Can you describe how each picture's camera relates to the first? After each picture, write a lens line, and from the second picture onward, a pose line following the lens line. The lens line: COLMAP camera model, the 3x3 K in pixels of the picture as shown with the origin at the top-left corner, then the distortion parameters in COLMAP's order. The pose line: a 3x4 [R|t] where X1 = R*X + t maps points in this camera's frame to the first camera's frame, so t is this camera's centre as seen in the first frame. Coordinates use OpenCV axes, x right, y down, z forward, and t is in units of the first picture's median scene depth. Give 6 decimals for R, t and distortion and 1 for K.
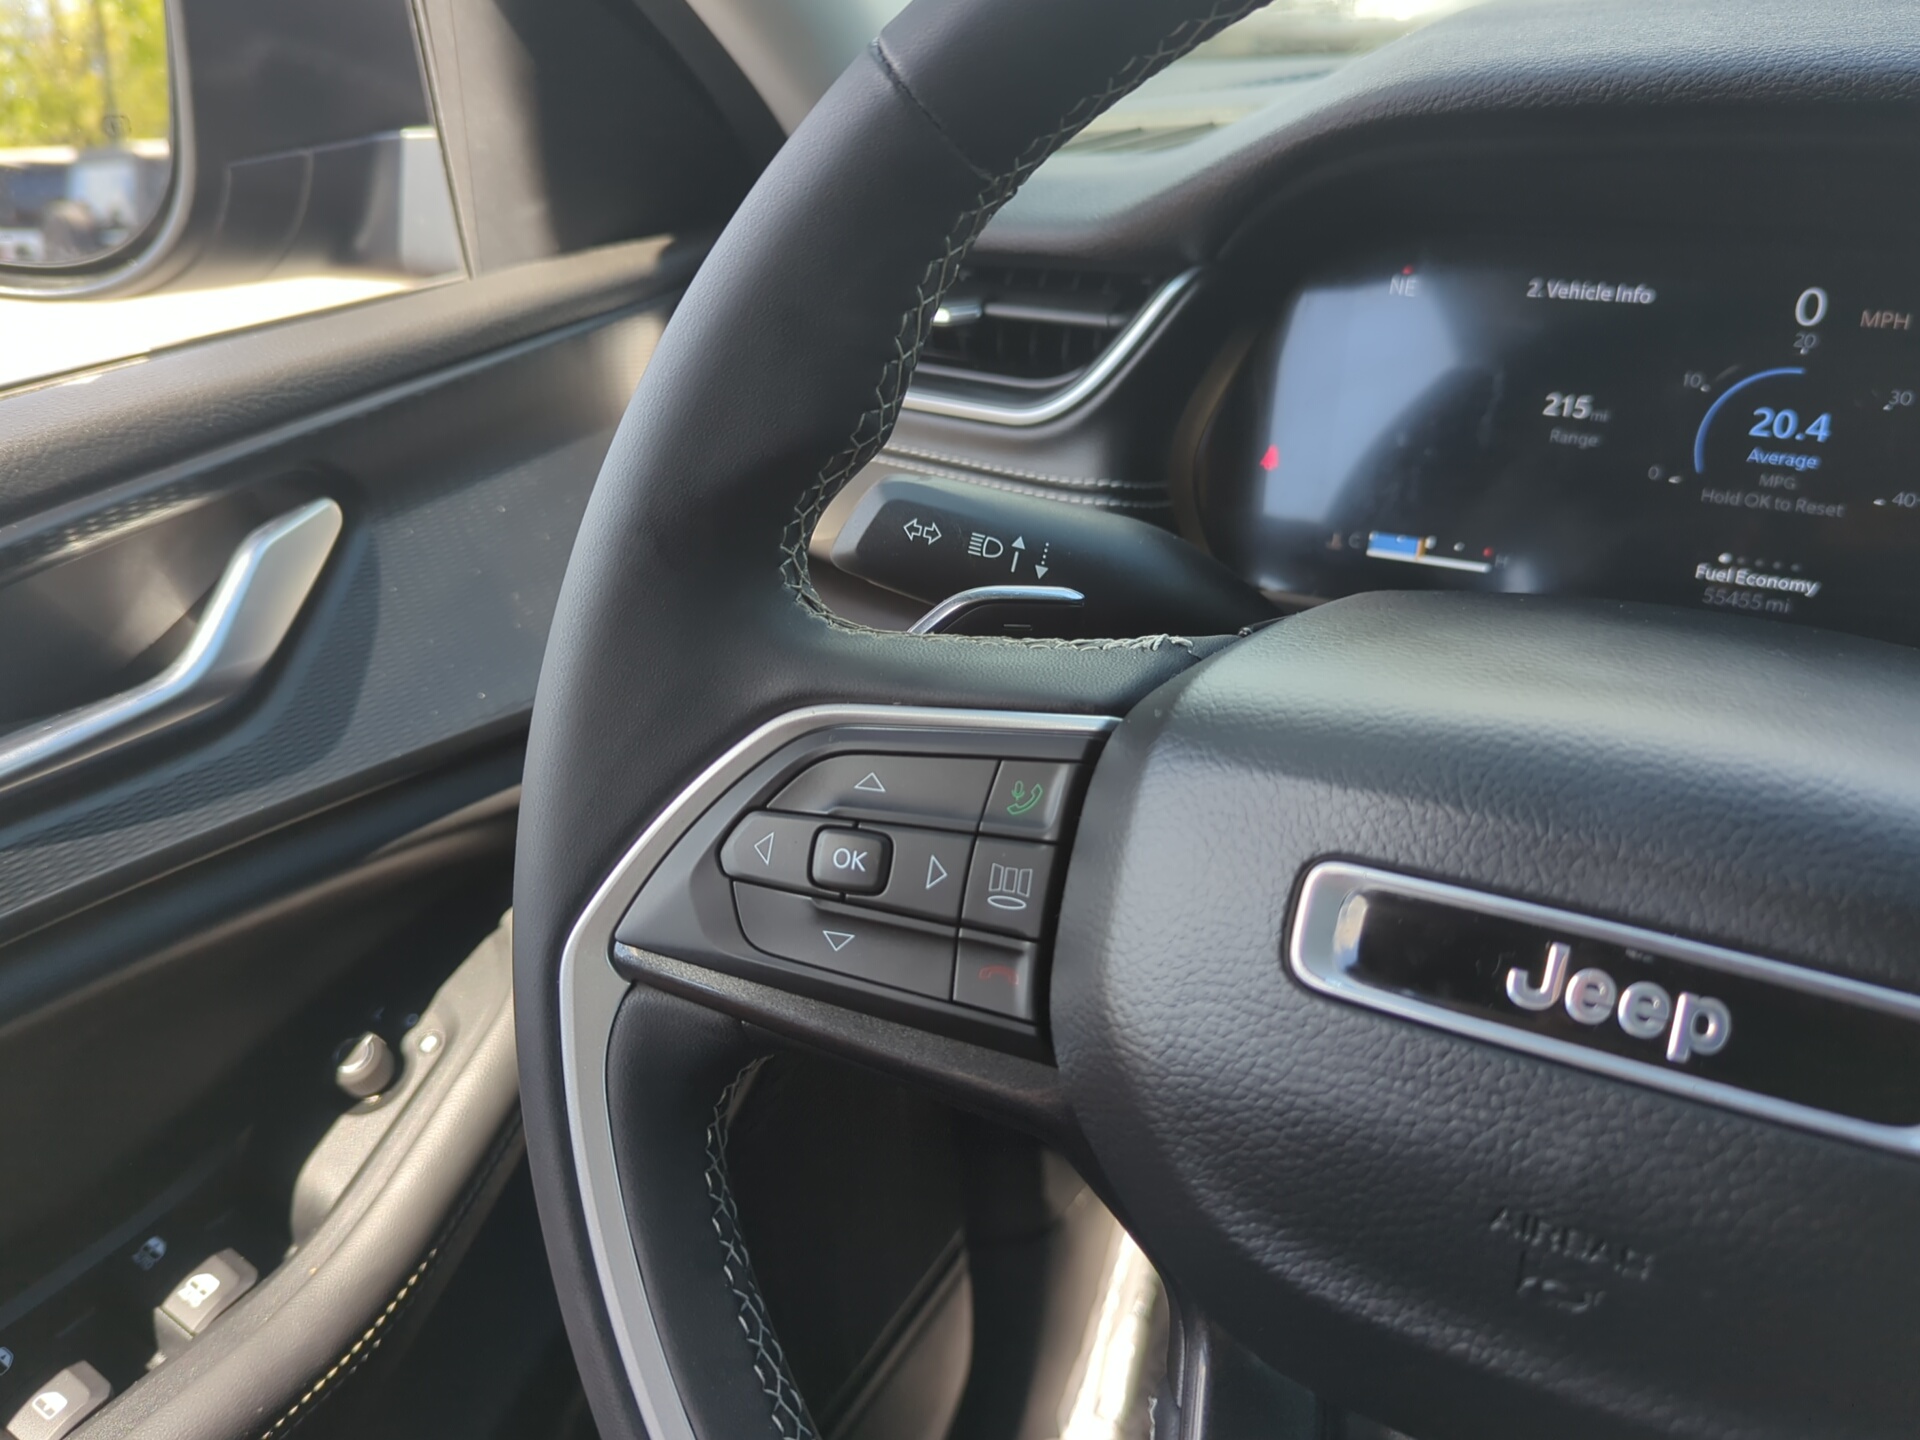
lens RADIAL K [[1554.2, 0, 977.0], [0, 1554.2, 702.3], [0, 0, 1]] dist [0.053267, -0.060735]
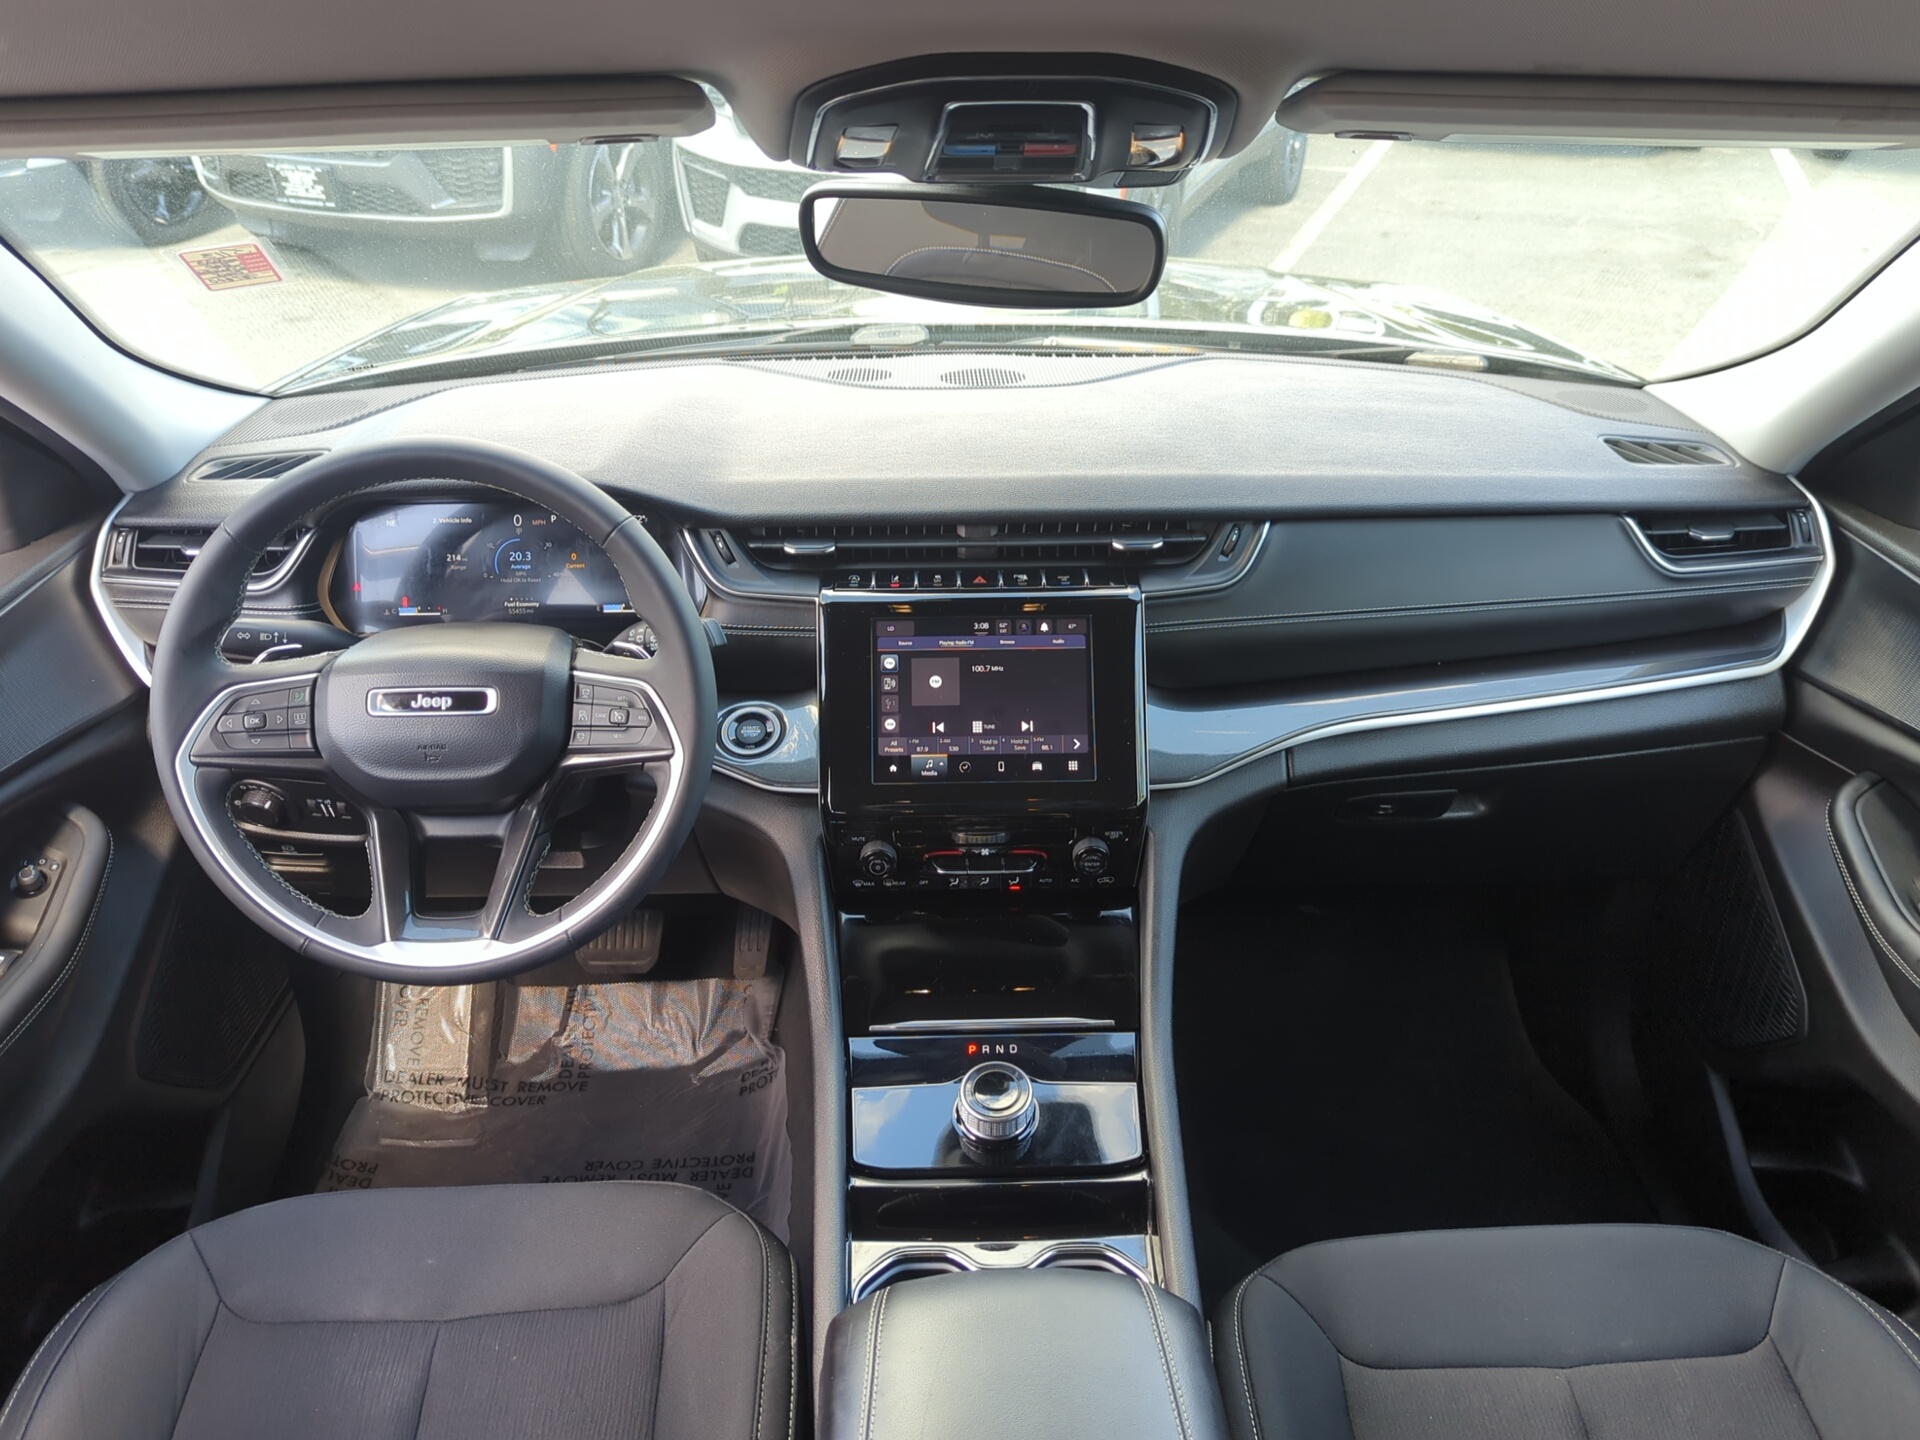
lens RADIAL K [[1554.2, 0, 982.7], [0, 1554.2, 692.7], [0, 0, 1]] dist [0.053267, -0.060735]
pose [[0.857733, -0.194066, 0.476060, -0.255163], [0.199296, 0.979120, 0.040062, 0.161808], [-0.473894, 0.060514, 0.878500, -2.286693]]
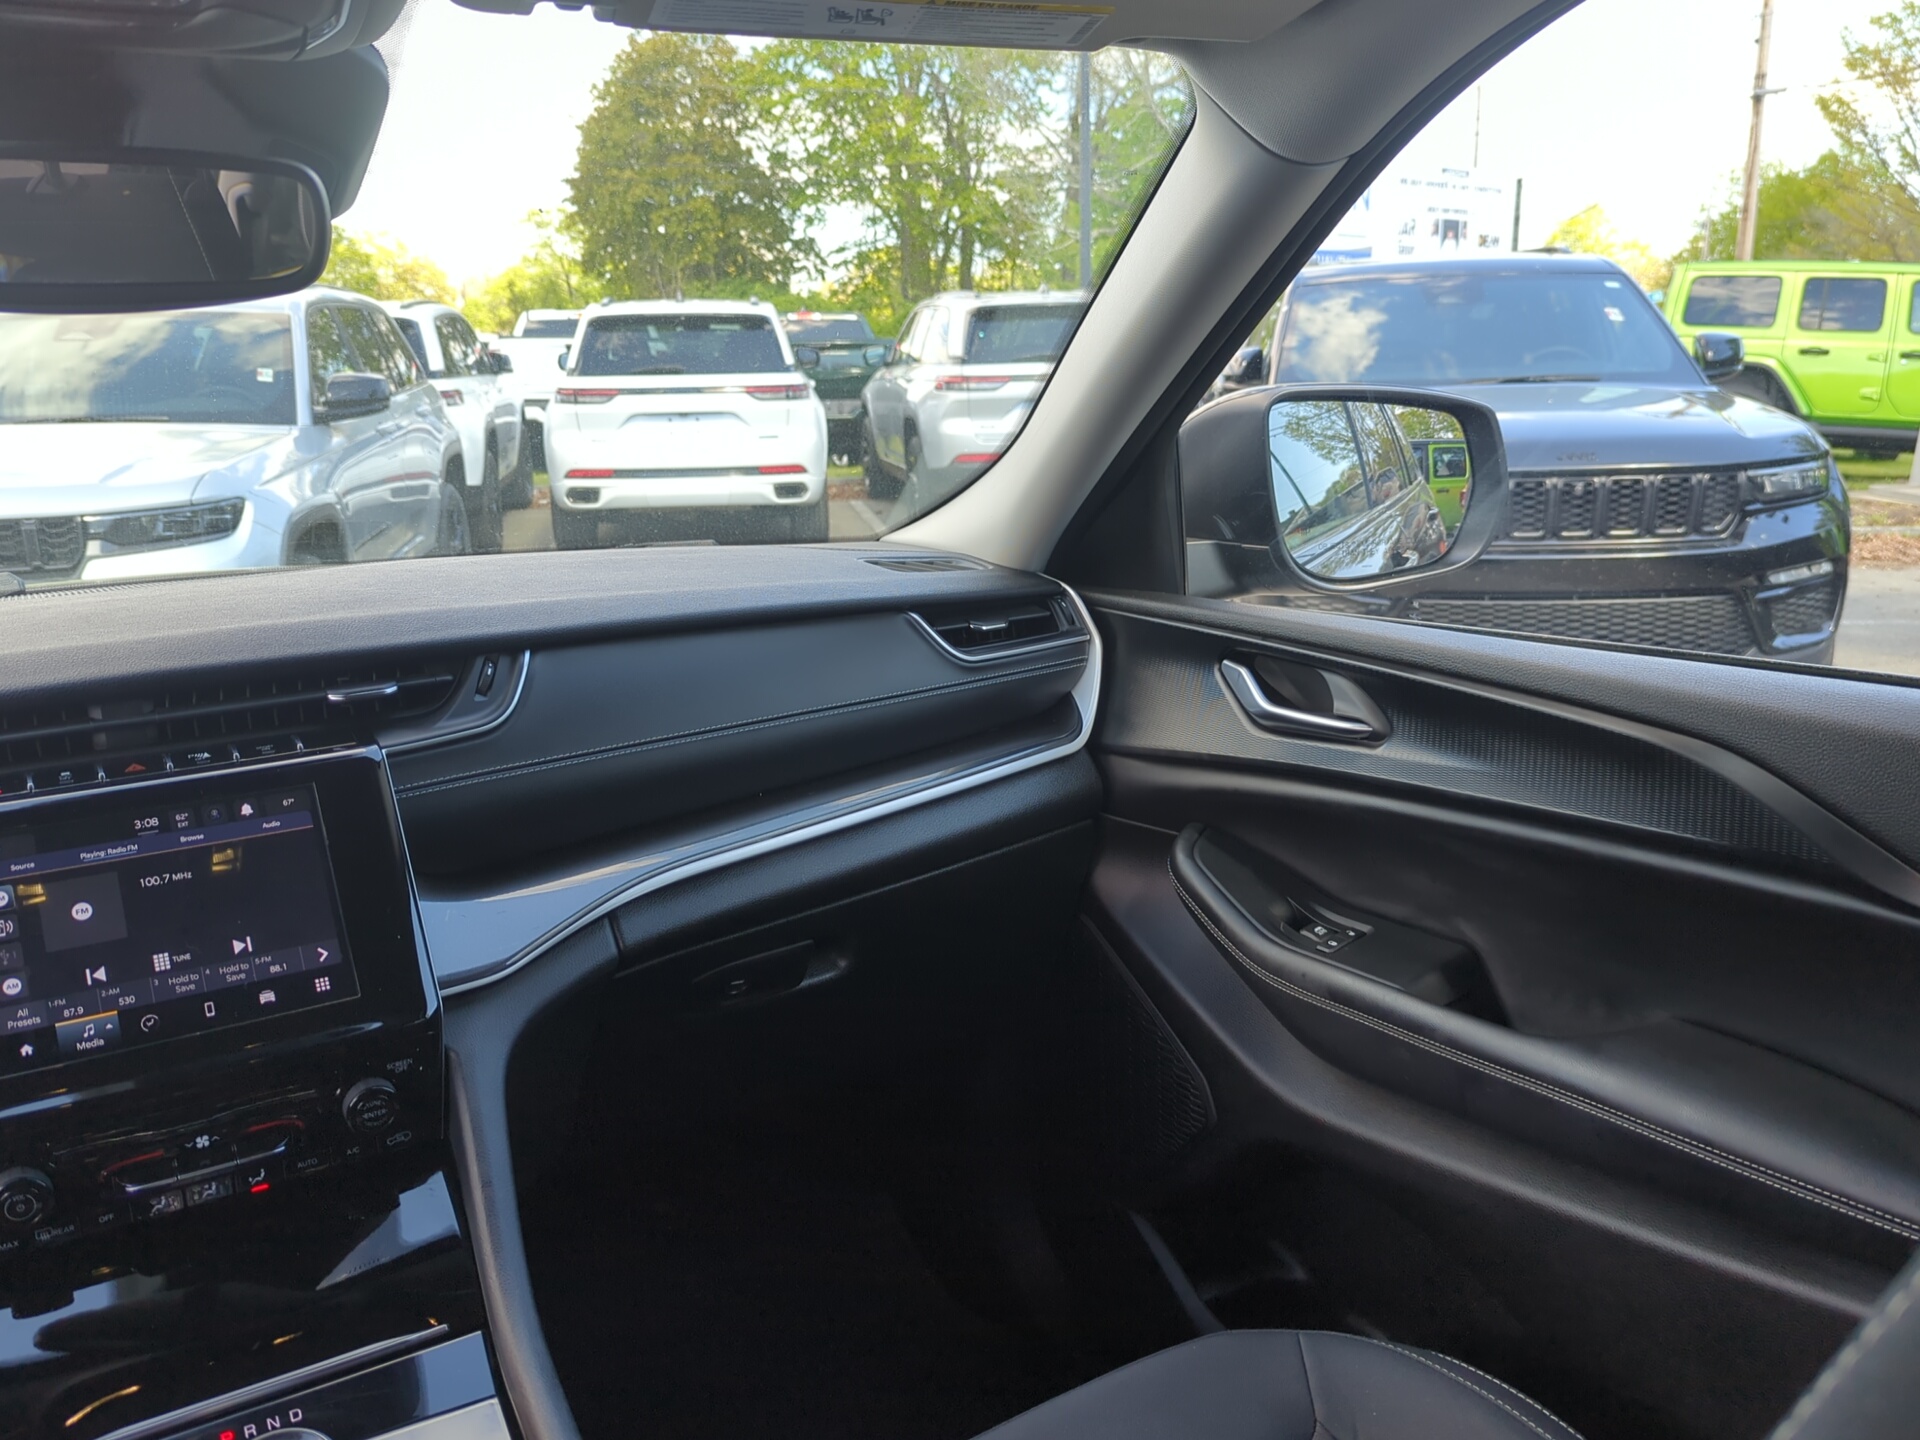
lens RADIAL K [[1554.2, 0, 994.8], [0, 1554.2, 677.9], [0, 0, 1]] dist [0.053267, -0.060735]
pose [[0.483842, -0.147531, 0.862631, -0.059568], [0.415425, 0.906276, -0.078014, 0.621820], [-0.770272, 0.396105, 0.499782, -1.692723]]
